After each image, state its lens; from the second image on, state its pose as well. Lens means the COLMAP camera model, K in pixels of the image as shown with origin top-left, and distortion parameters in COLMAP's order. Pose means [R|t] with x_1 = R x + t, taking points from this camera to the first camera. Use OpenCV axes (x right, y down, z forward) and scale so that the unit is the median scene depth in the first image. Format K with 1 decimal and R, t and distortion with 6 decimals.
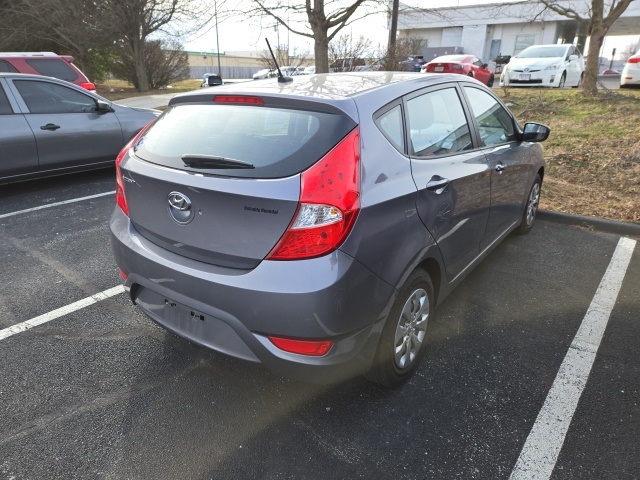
lens RADIAL K [[422.5, 0, 311.4], [0, 422.5, 239.0], [0, 0, 1]] dist [0.047962, -0.025002]
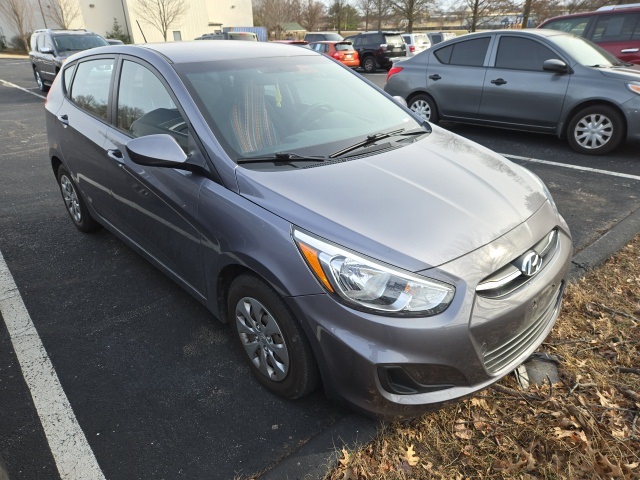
lens RADIAL K [[422.5, 0, 311.4], [0, 422.5, 239.0], [0, 0, 1]] dist [0.047962, -0.025002]
pose [[-0.157018, 0.437777, -0.885266, 0.614365], [-0.340048, 0.817609, 0.464633, -0.284627], [0.927207, 0.373989, 0.020486, 0.705344]]
